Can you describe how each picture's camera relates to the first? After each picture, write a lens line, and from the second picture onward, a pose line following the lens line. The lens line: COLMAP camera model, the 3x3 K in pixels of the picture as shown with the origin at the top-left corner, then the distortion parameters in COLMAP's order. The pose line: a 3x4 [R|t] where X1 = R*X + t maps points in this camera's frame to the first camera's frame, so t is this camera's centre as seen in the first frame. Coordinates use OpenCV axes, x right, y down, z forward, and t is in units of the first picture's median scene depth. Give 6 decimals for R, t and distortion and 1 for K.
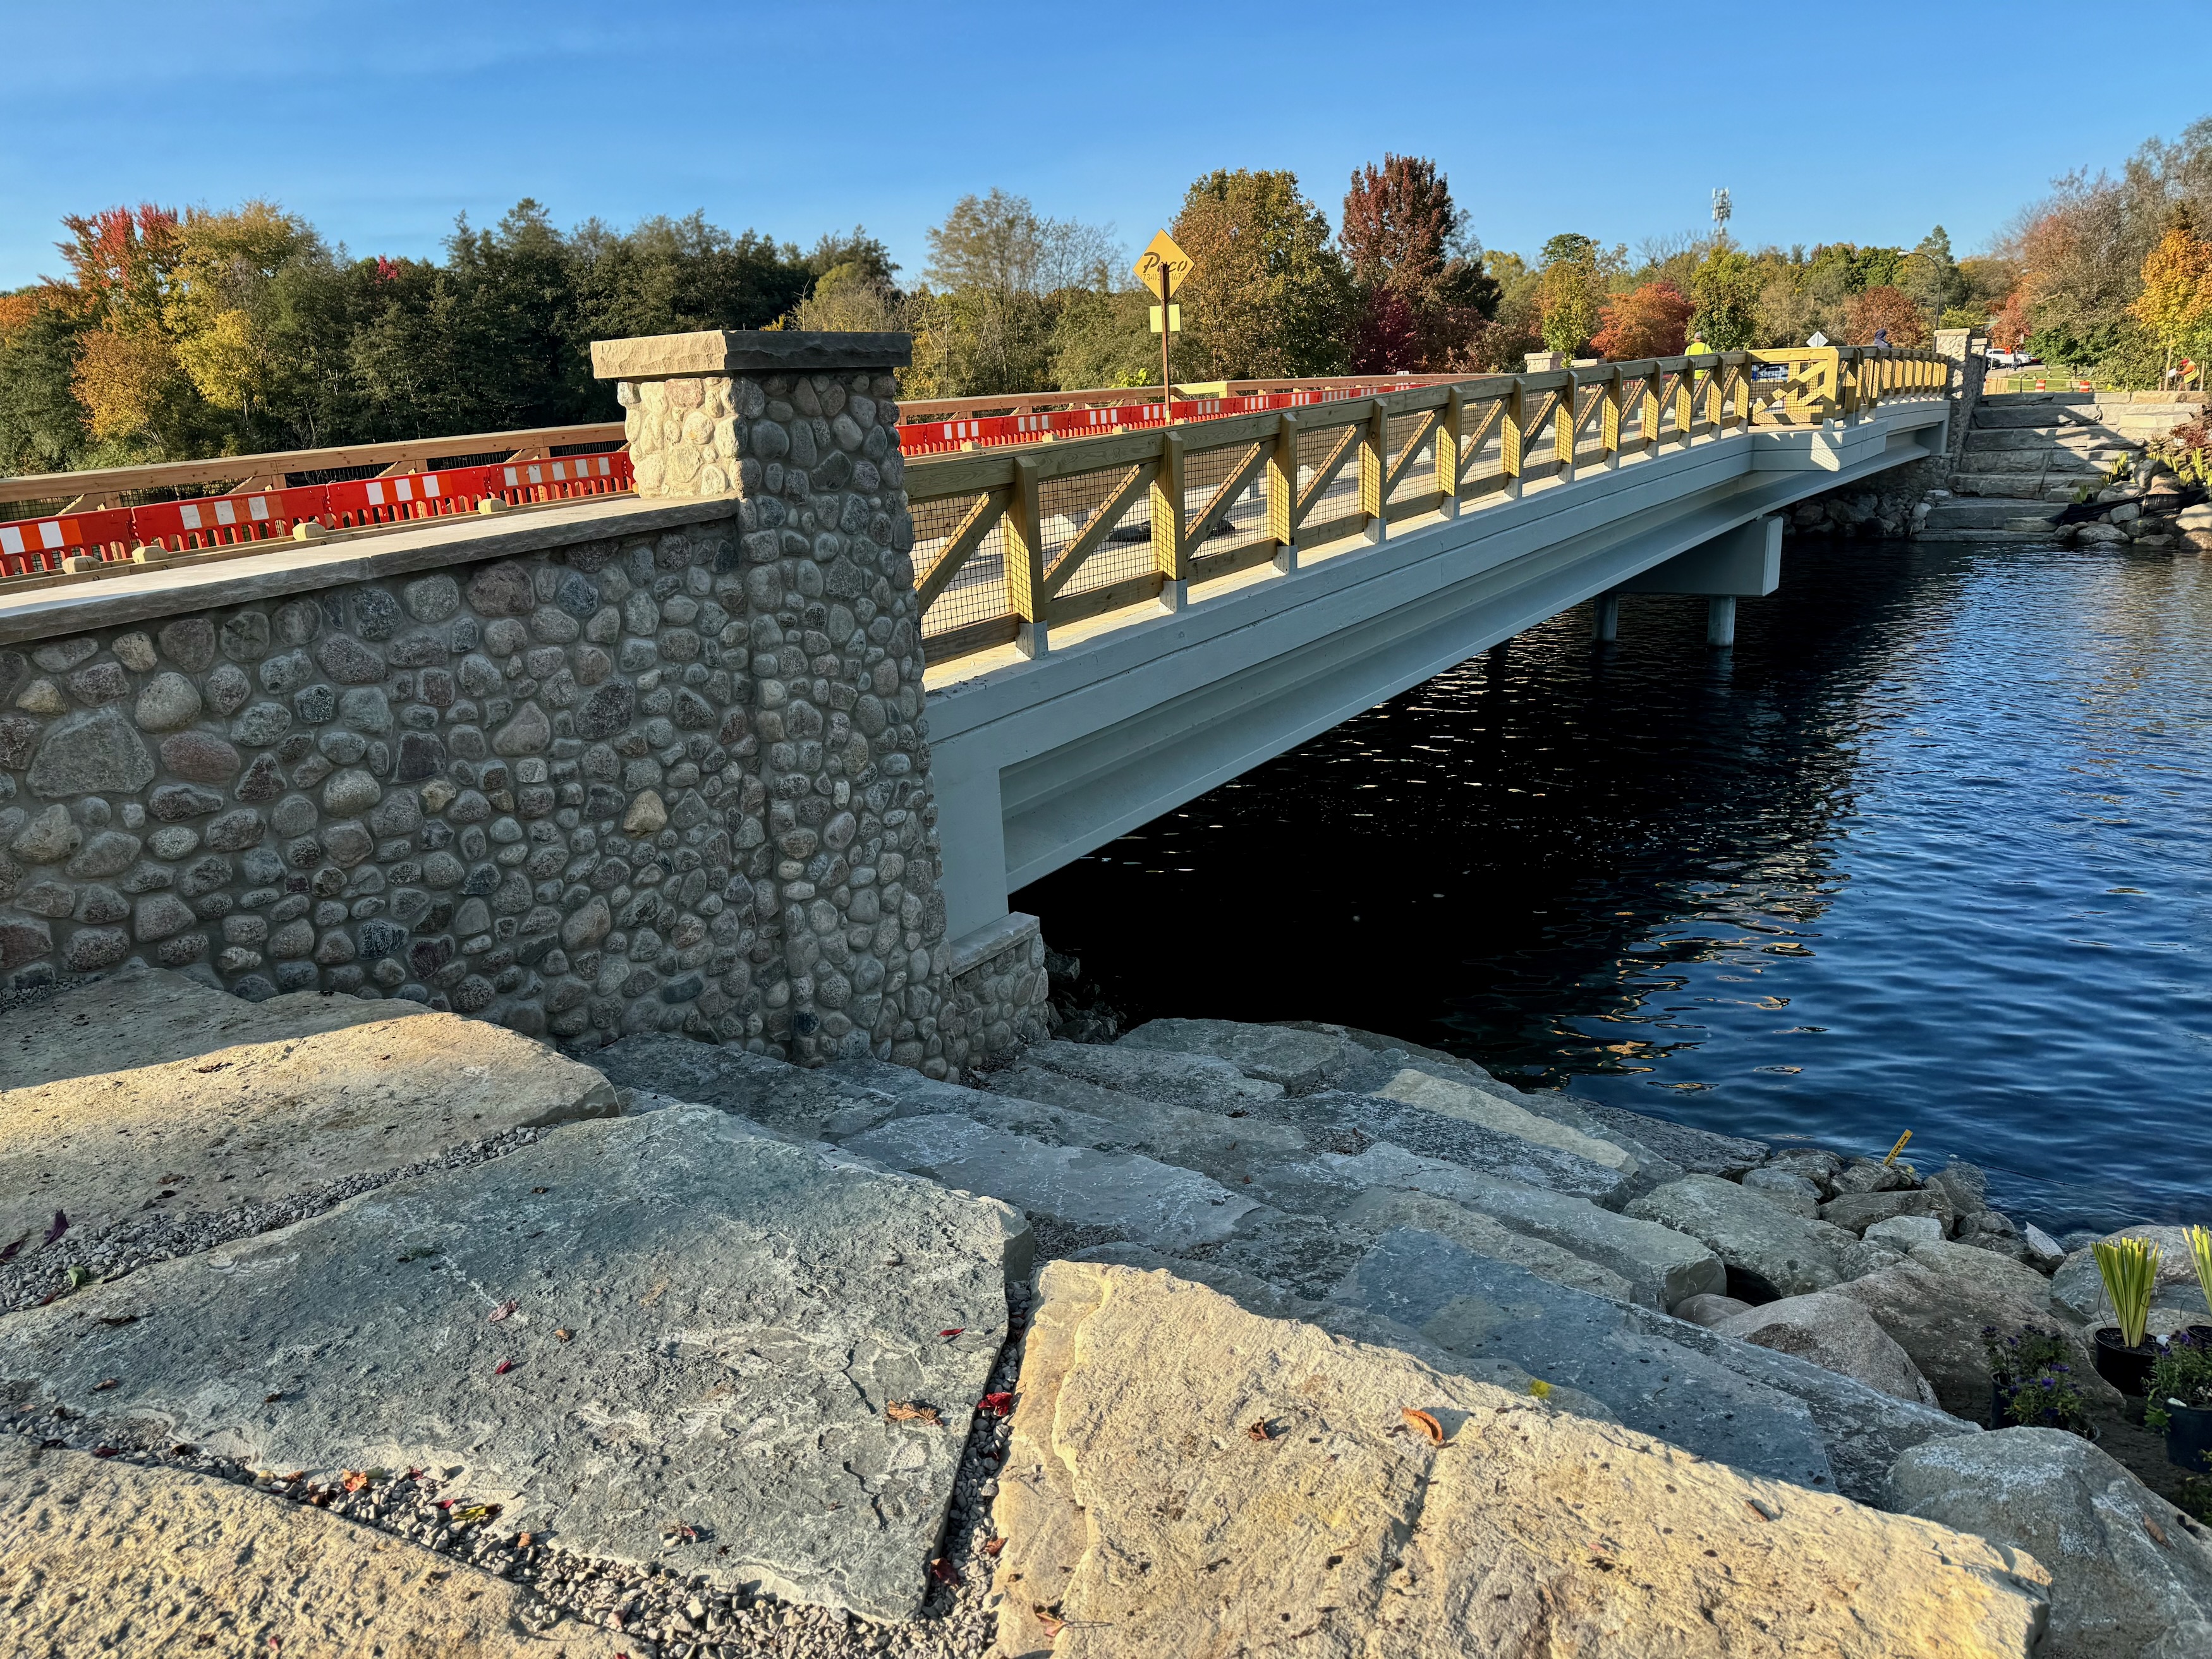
lens RADIAL K [[1570.4, 0, 1114.3], [0, 1570.4, 844.1], [0, 0, 1]] dist [0.047362, -0.054086]
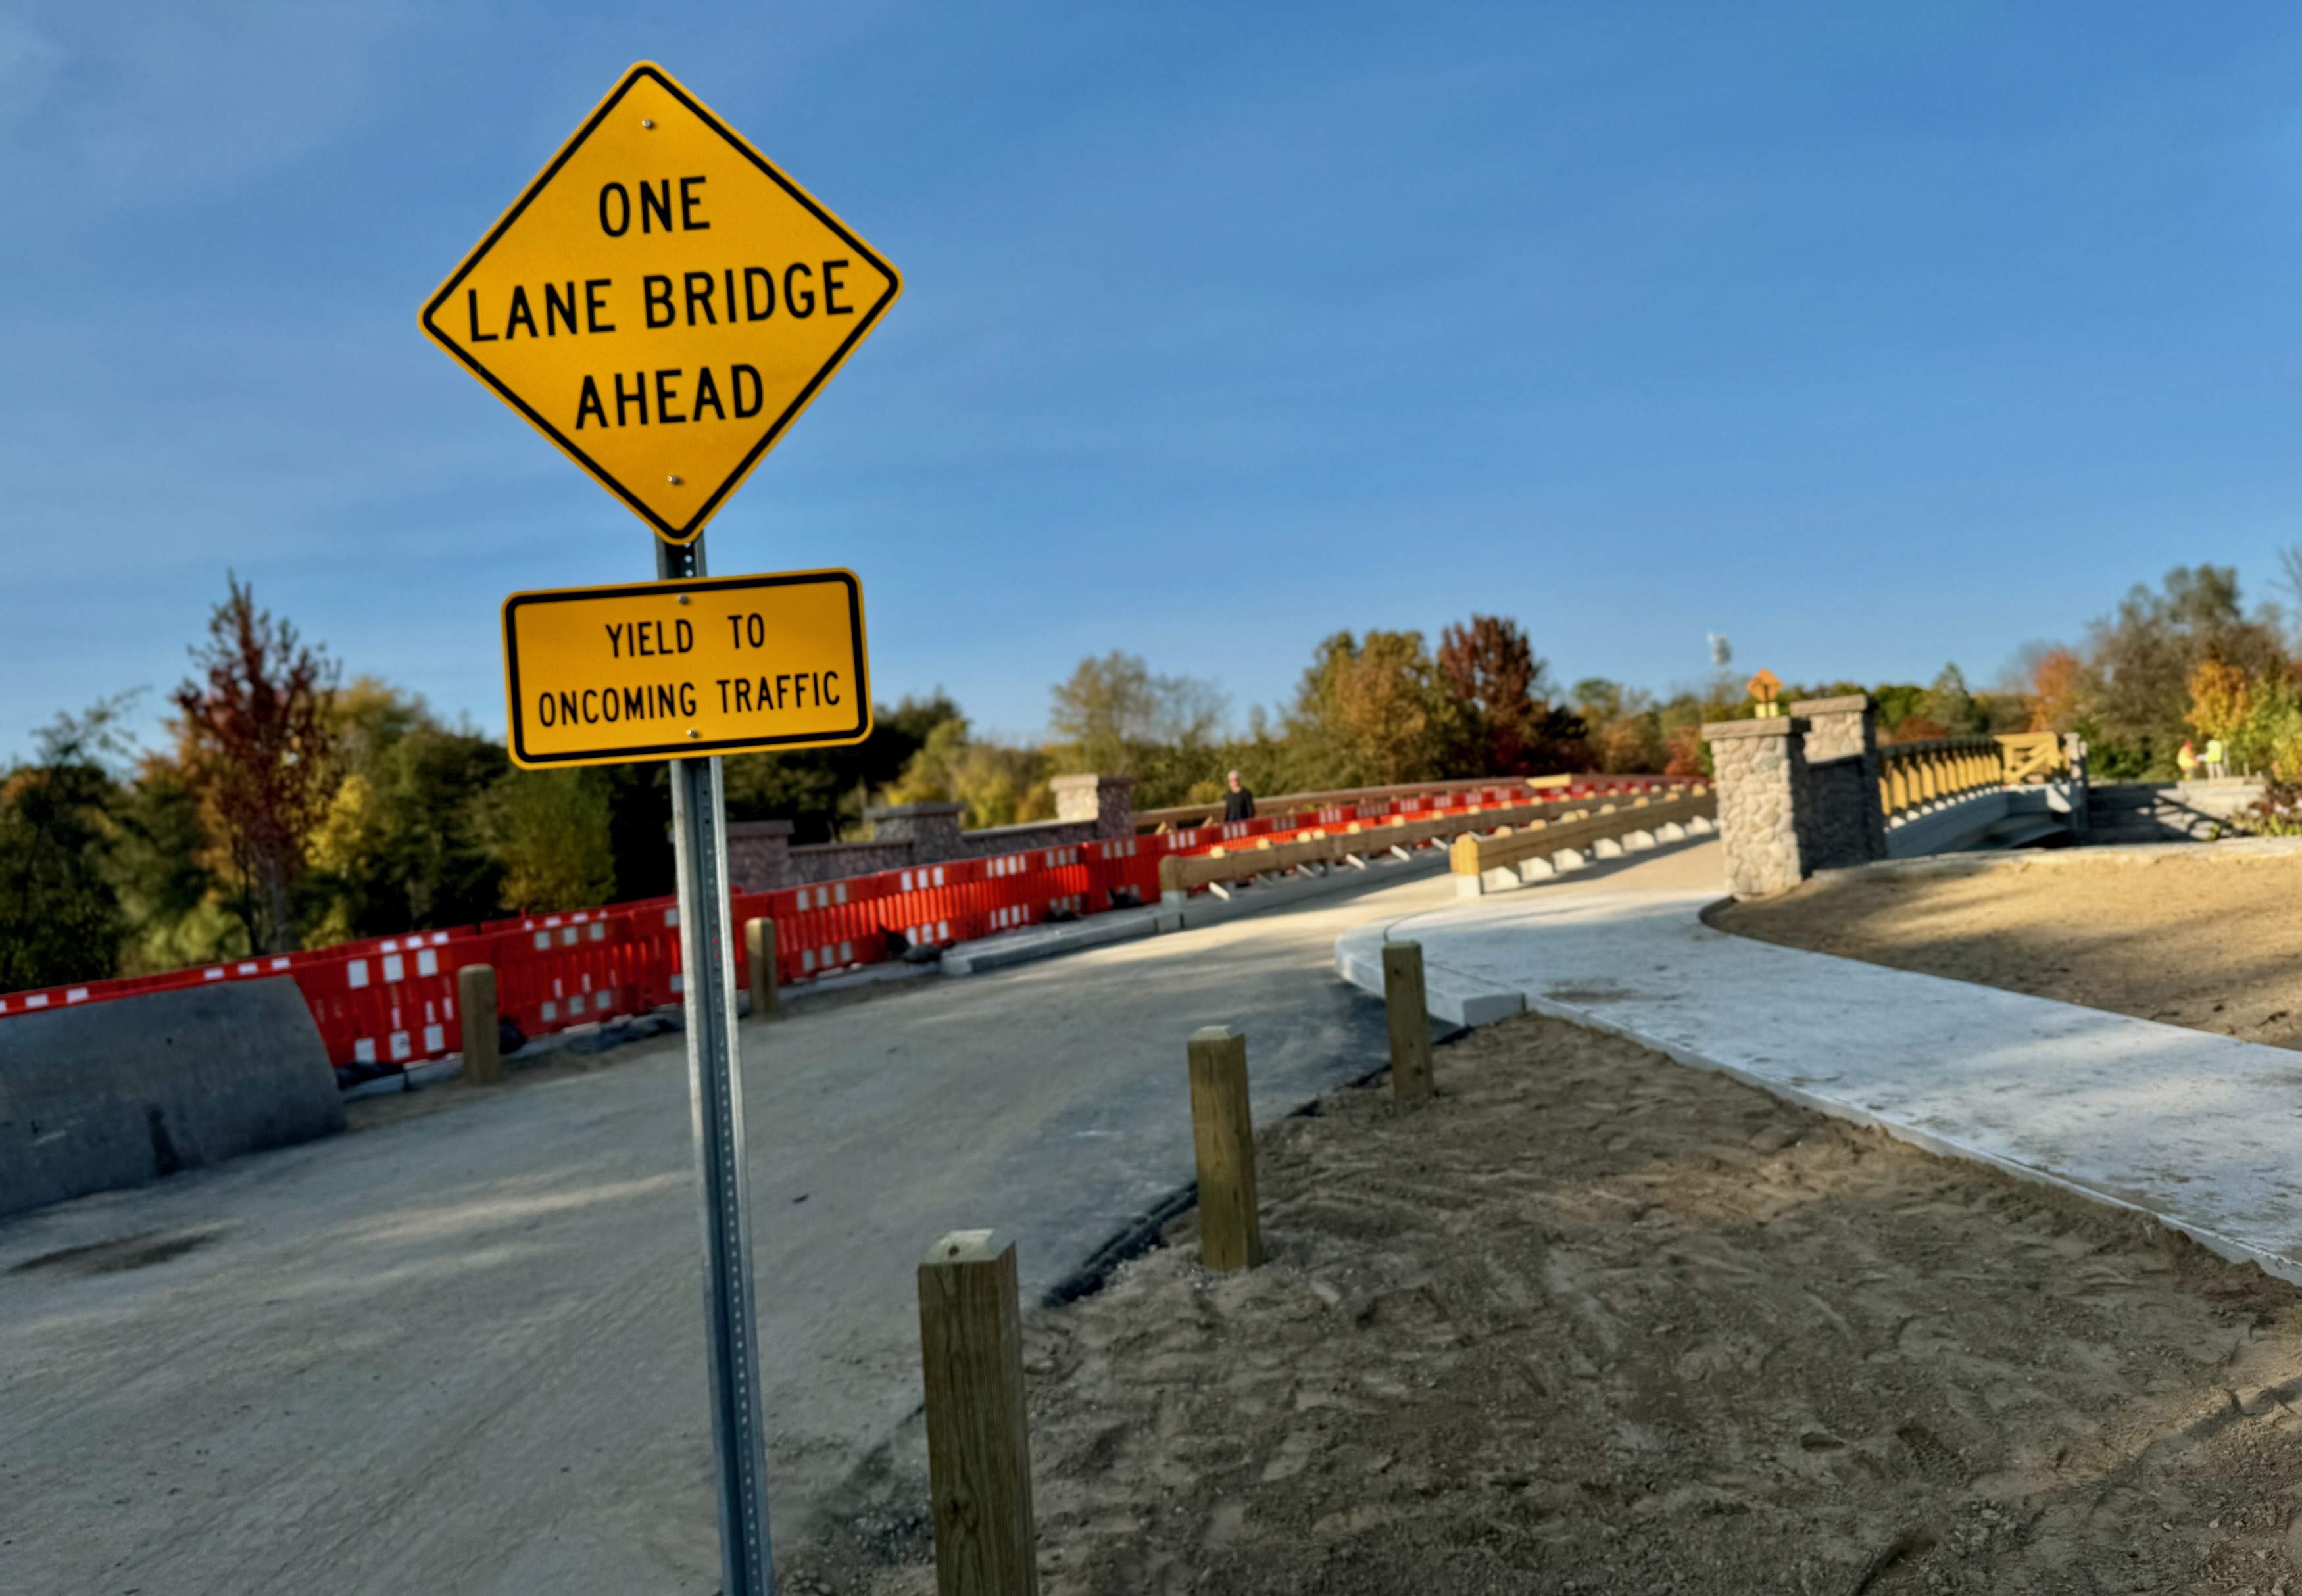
lens RADIAL K [[1762.0, 0, 1213.8], [0, 1762.0, 787.3], [0, 0, 1]] dist [0.064653, -0.040857]
pose [[0.996759, -0.026467, 0.075969, -0.420914], [0.048540, 0.950932, -0.305569, 0.194997], [-0.064154, 0.308266, 0.949134, -0.496553]]
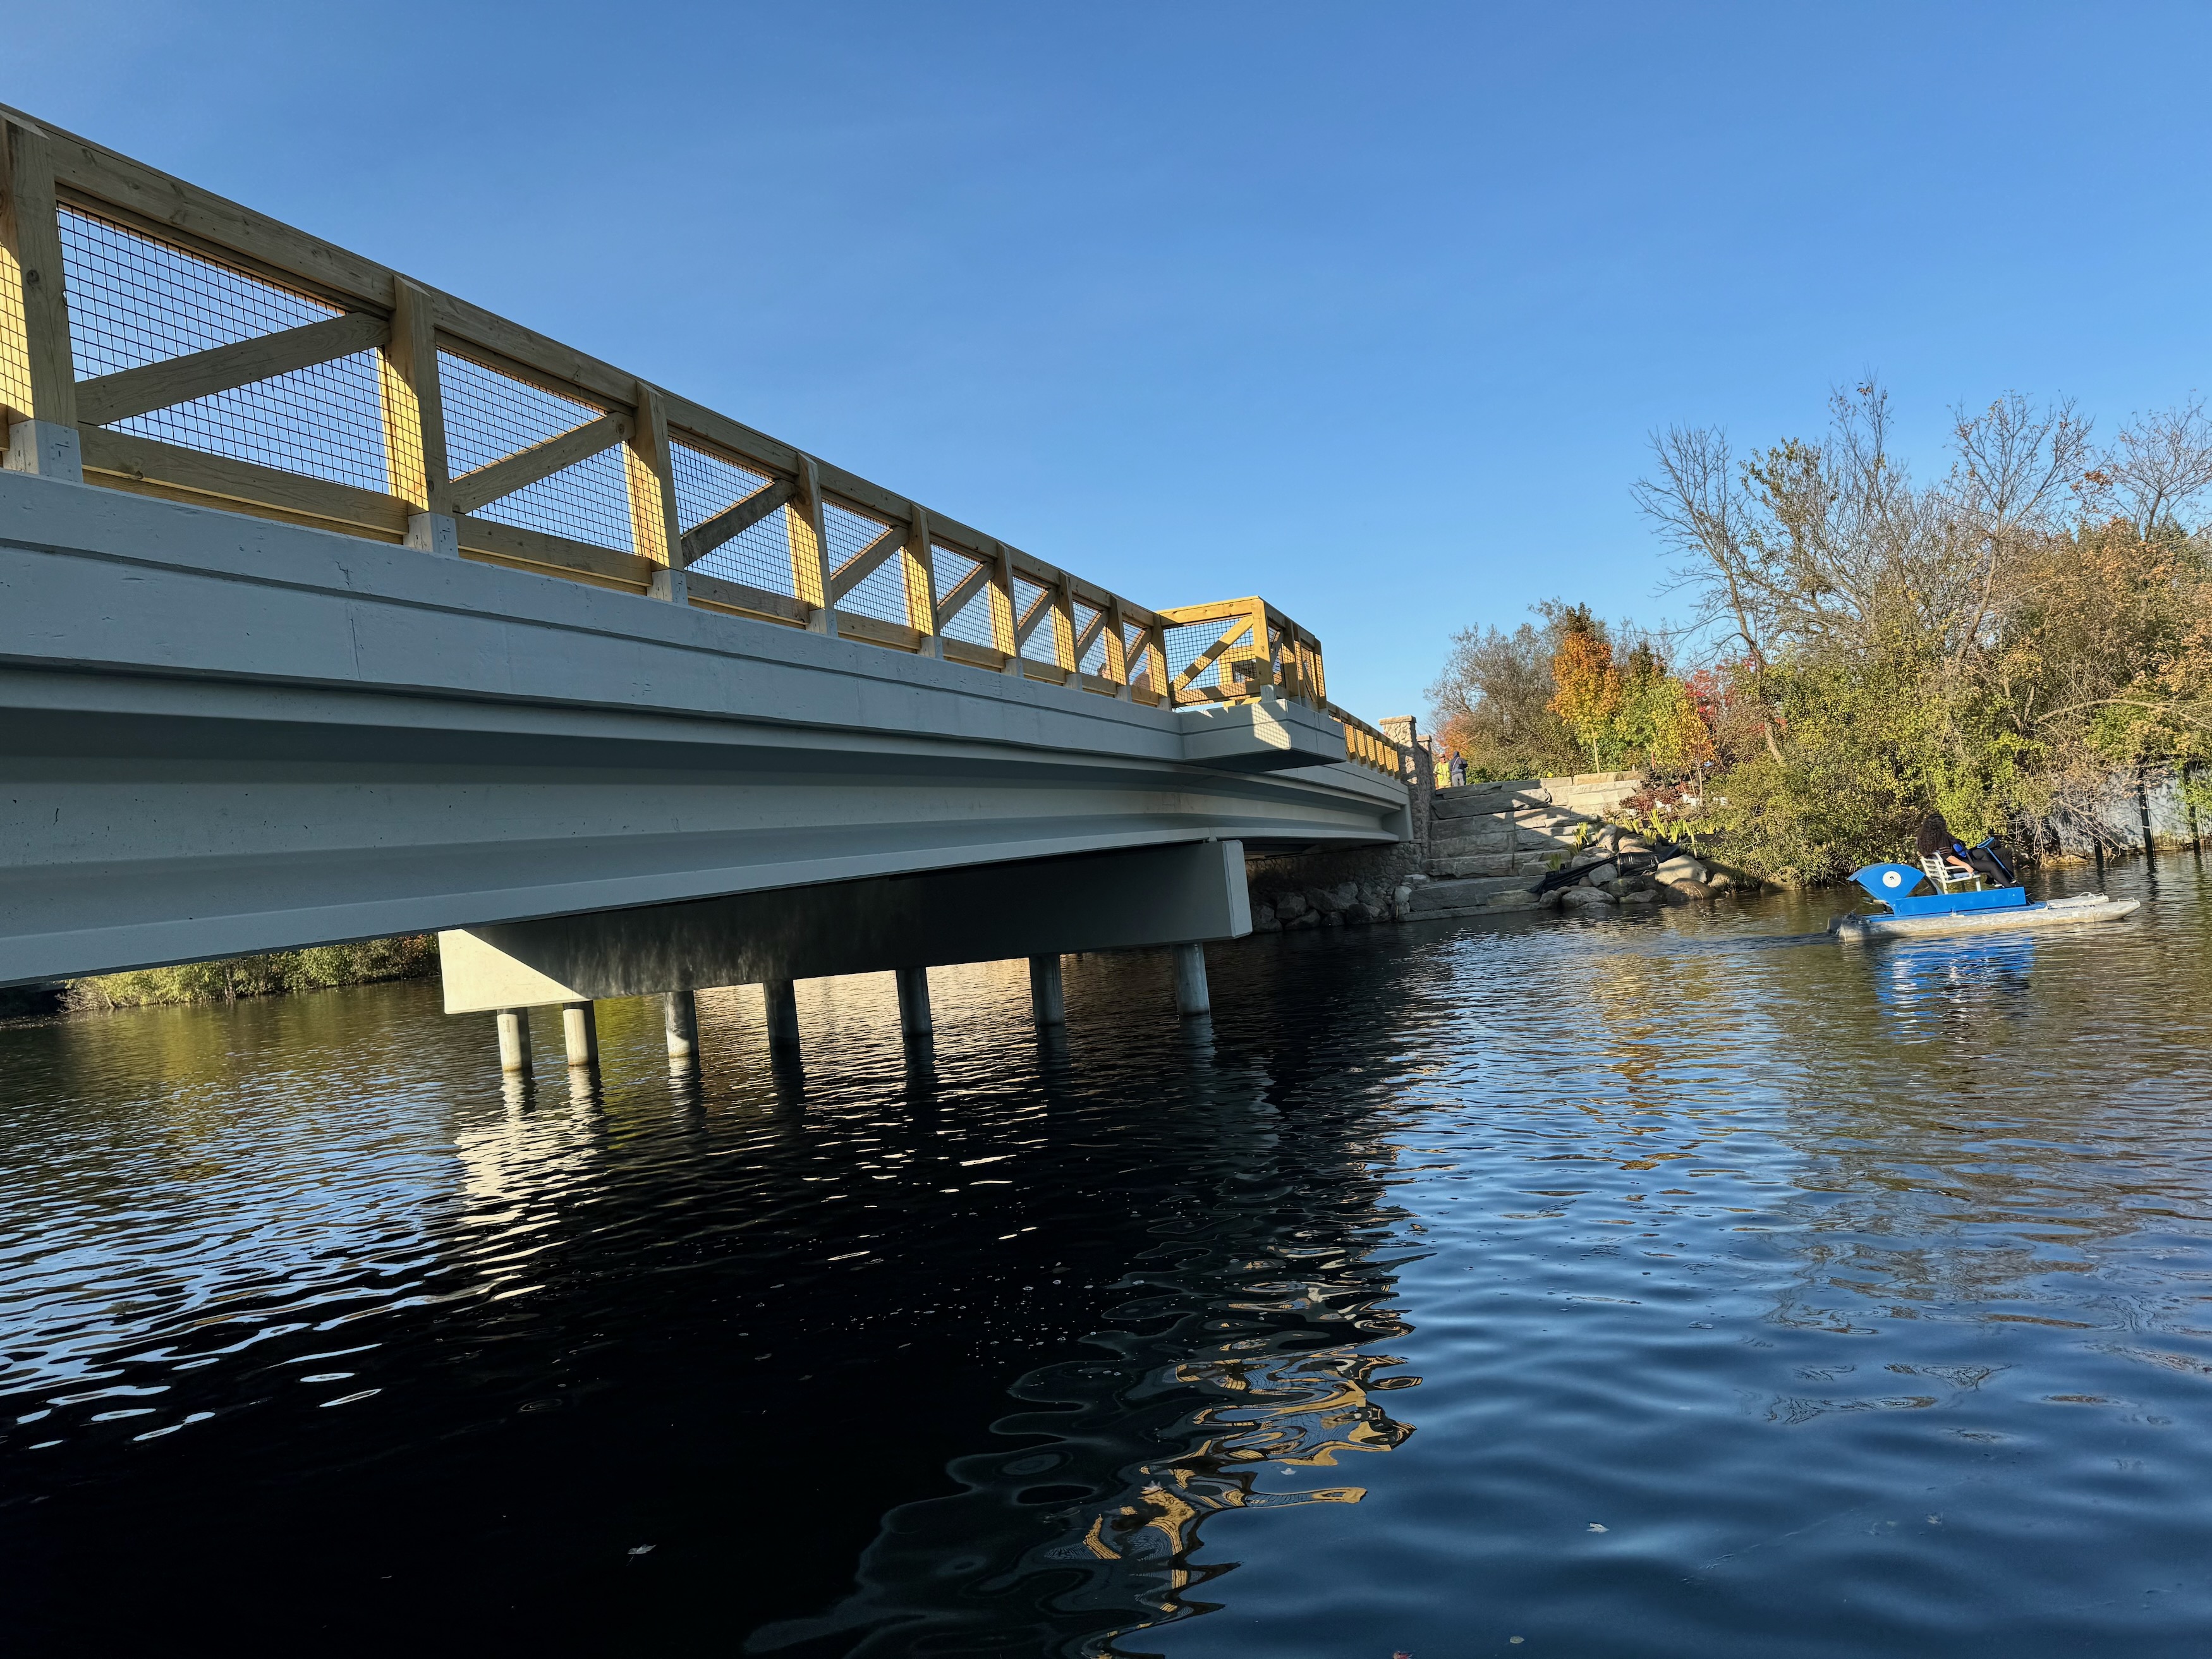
lens RADIAL K [[1570.4, 0, 1100.6], [0, 1570.4, 846.5], [0, 0, 1]] dist [0.047362, -0.054086]
pose [[0.959286, -0.056614, 0.276705, 0.143293], [0.141904, 0.943683, -0.298875, 0.013156], [-0.244202, 0.325972, 0.913295, 0.317229]]
